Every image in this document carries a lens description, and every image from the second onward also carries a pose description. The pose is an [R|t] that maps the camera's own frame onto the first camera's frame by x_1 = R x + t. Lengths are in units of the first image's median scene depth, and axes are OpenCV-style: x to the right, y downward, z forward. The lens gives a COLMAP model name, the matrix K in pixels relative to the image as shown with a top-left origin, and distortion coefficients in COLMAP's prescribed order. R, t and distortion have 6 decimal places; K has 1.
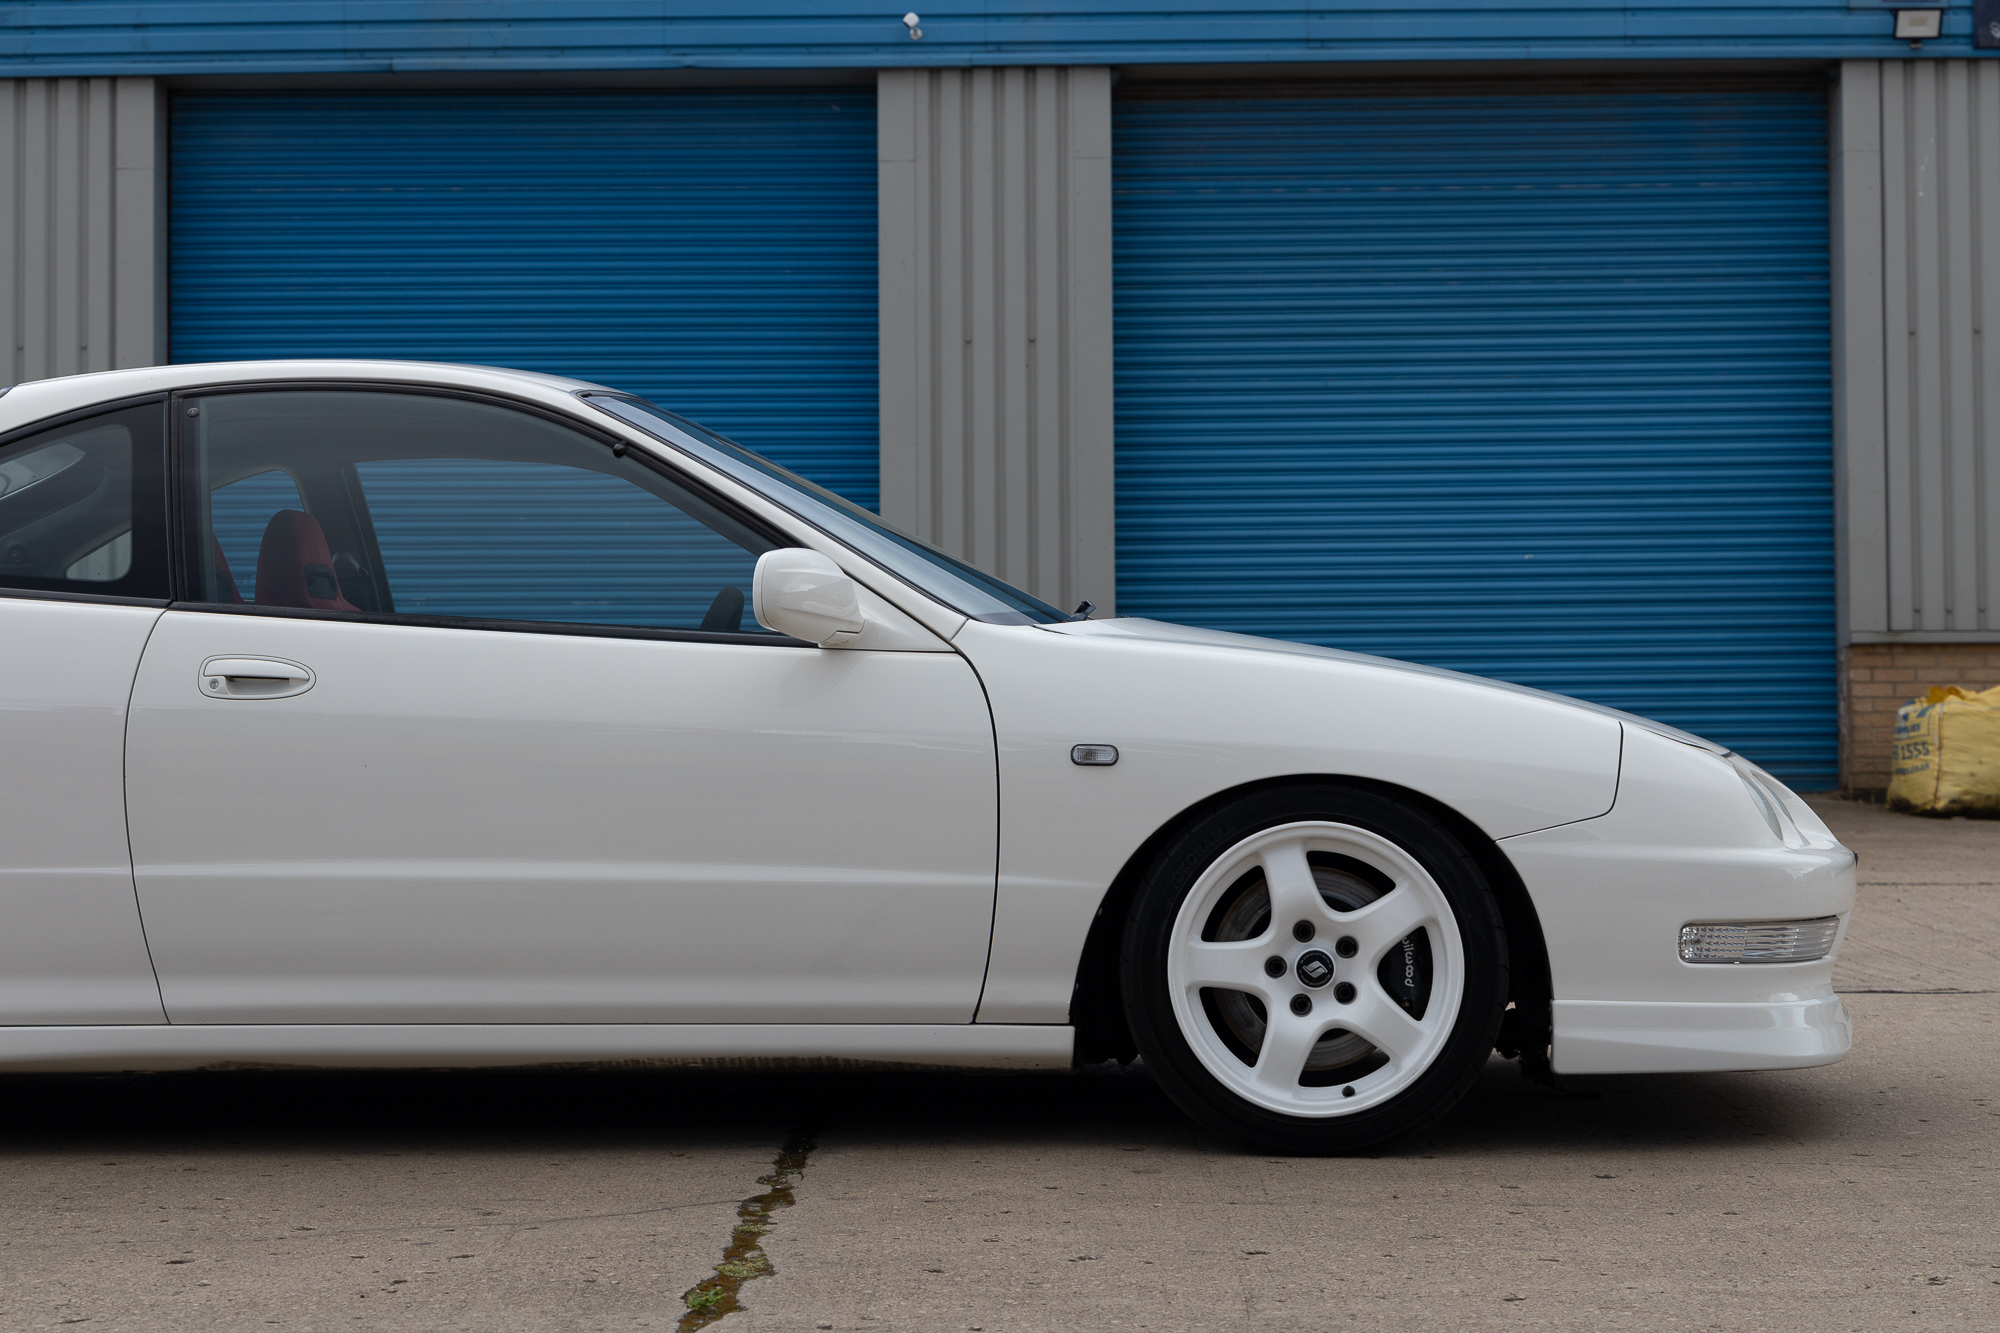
lens RADIAL K [[3763.9, 0, 1074.9], [0, 3763.9, 772.7], [0, 0, 1]] dist [-0.019362, -0.249686]
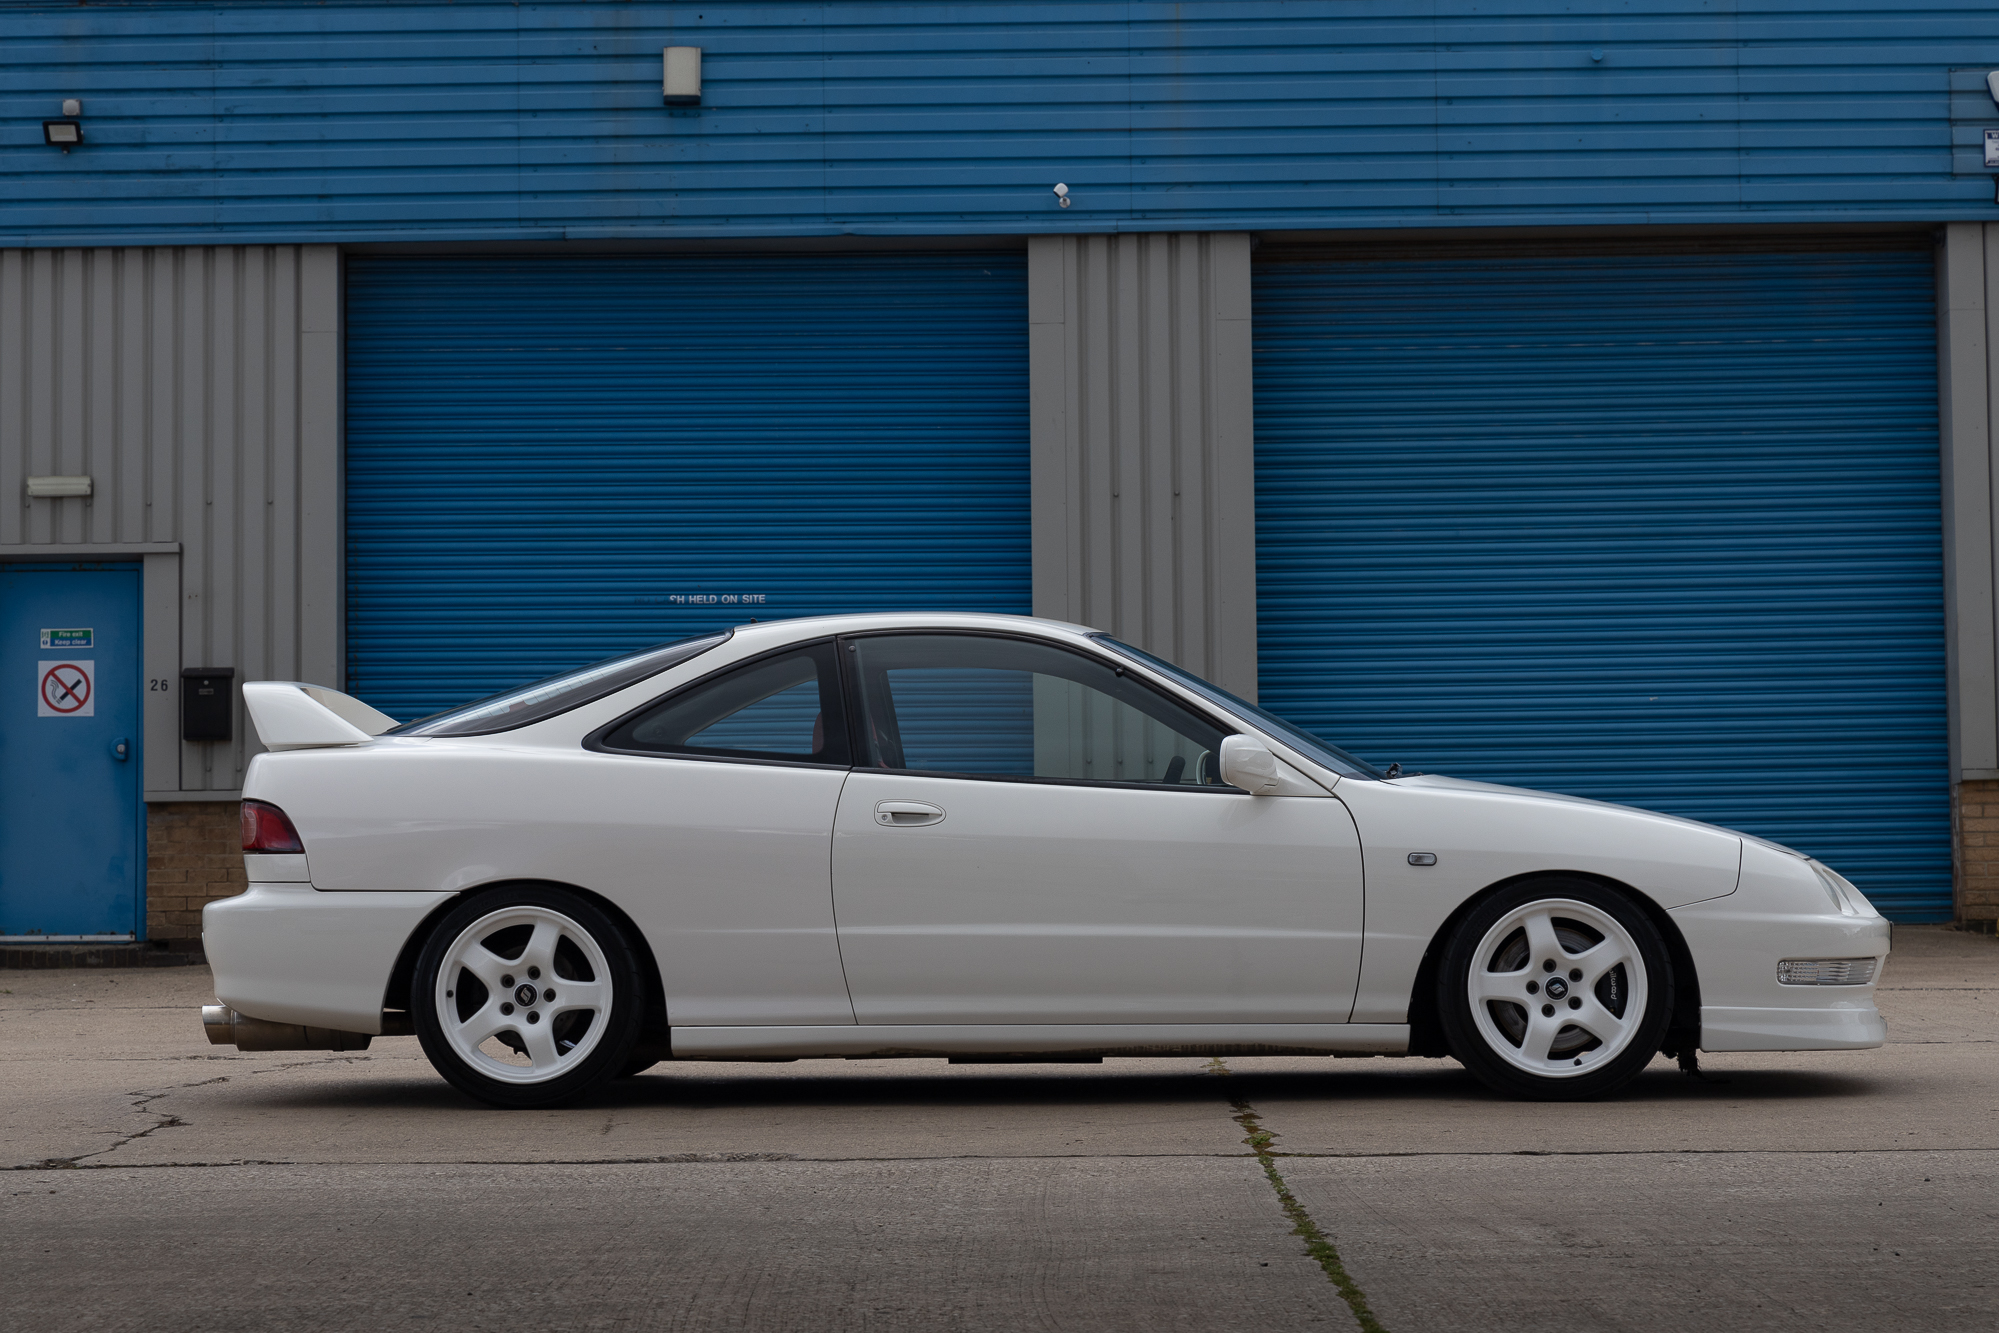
lens RADIAL K [[4736.5, 0, 999.5], [0, 4736.5, 666.5], [0, 0, 1]] dist [-0.079375, -0.258197]
pose [[0.999920, -0.003067, -0.012302, -0.044563], [0.002356, 0.998348, -0.057408, 0.008584], [0.012458, 0.057374, 0.998275, -0.311525]]
